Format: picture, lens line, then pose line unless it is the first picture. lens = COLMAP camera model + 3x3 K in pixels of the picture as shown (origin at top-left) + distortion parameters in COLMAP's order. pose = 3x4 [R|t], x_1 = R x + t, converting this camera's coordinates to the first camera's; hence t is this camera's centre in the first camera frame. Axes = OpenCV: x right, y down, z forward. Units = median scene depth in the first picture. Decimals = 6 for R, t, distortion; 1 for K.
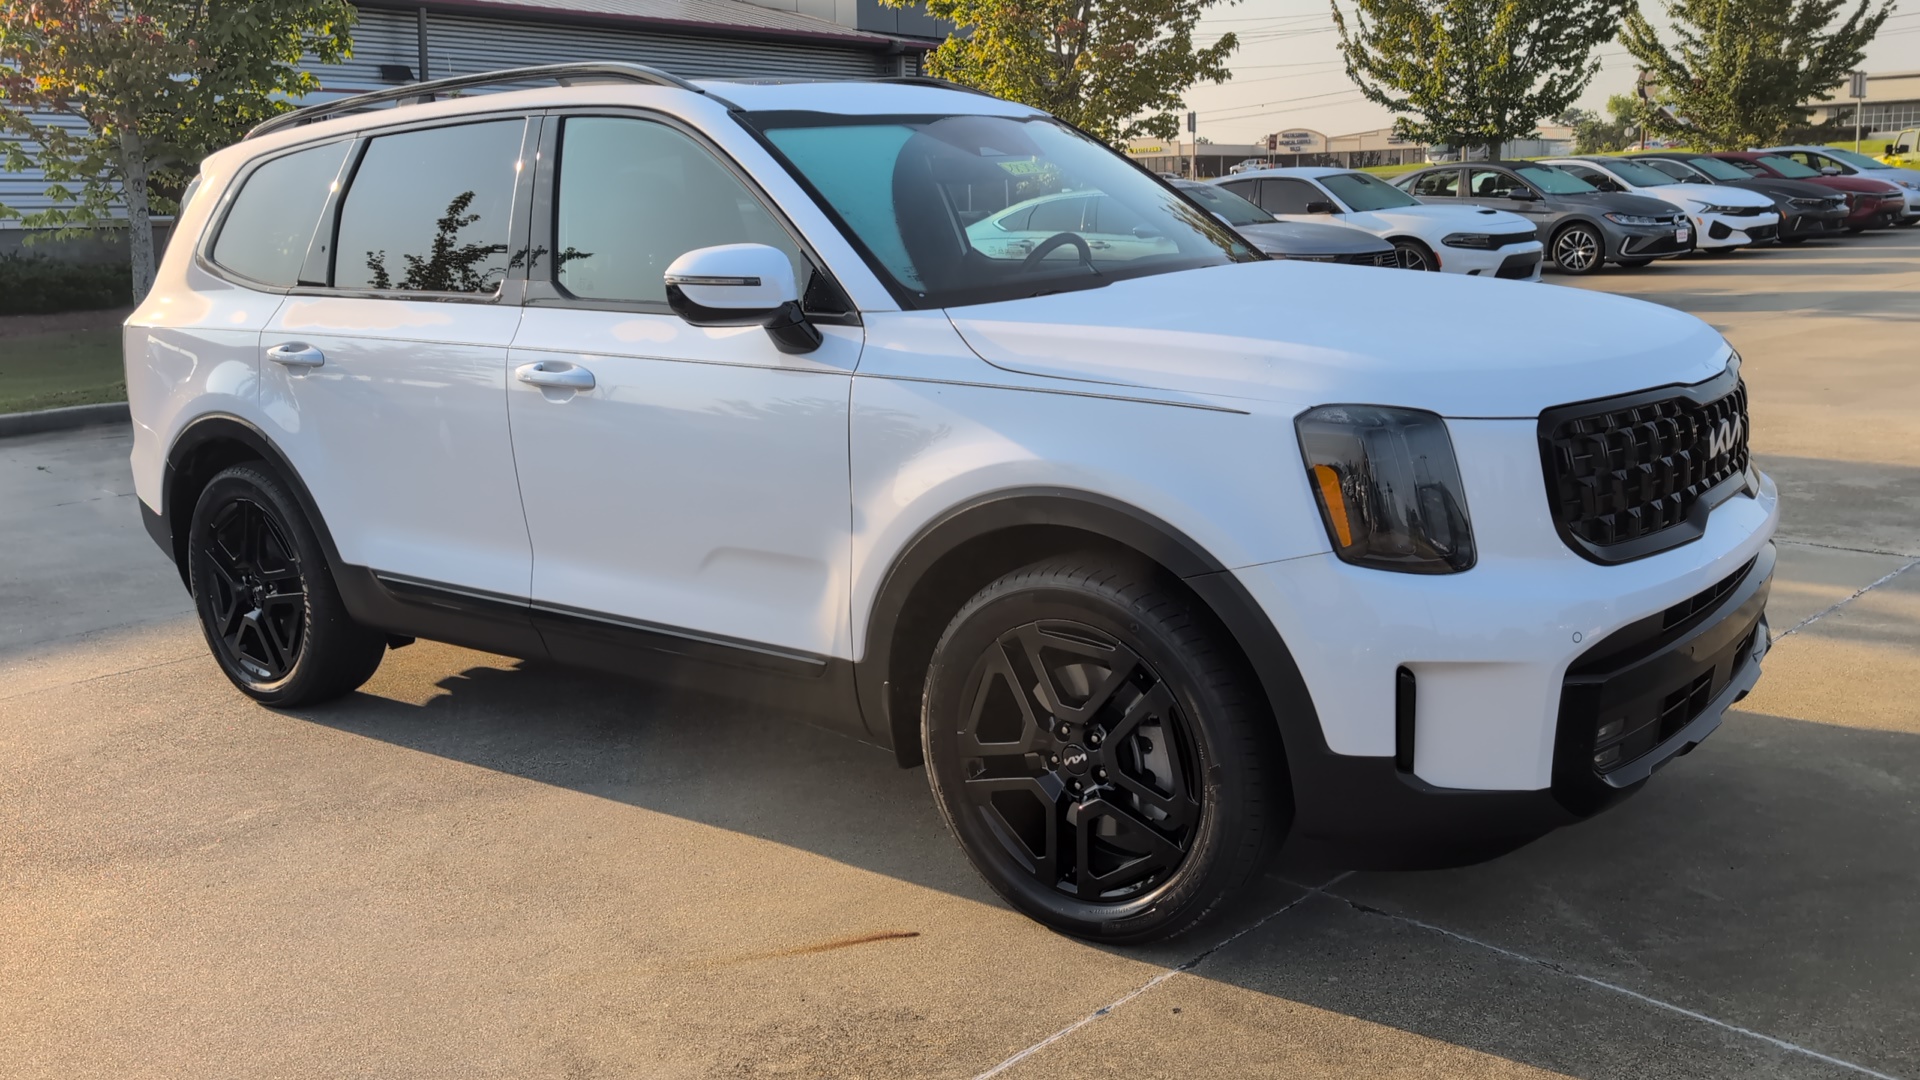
lens RADIAL K [[1616.5, 0, 967.9], [0, 1616.5, 533.2], [0, 0, 1]] dist [0.026845, -0.042299]
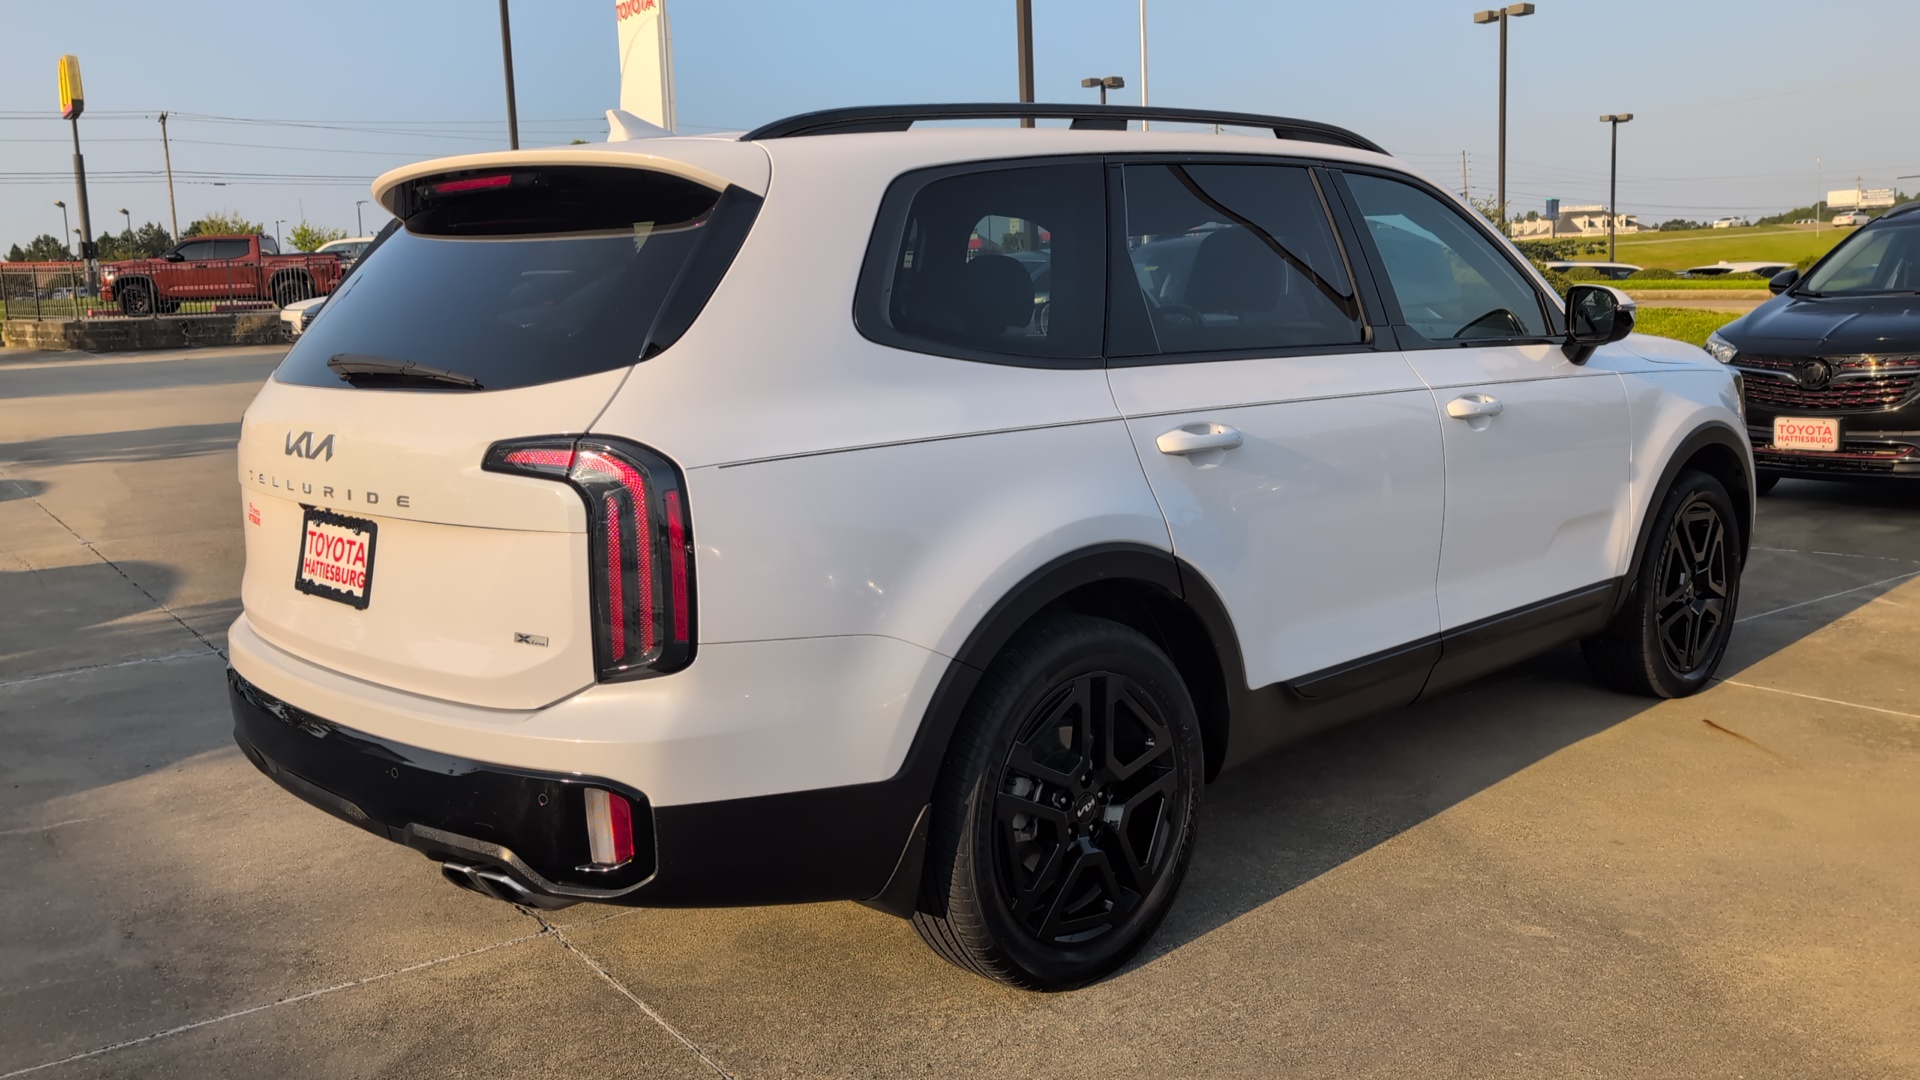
lens RADIAL K [[1616.5, 0, 967.9], [0, 1616.5, 533.2], [0, 0, 1]] dist [0.026845, -0.042299]
pose [[0.156401, -0.114638, 0.981018, -1.293509], [0.229867, 0.970193, 0.076726, -0.163945], [-0.960573, 0.213504, 0.178091, 1.073063]]
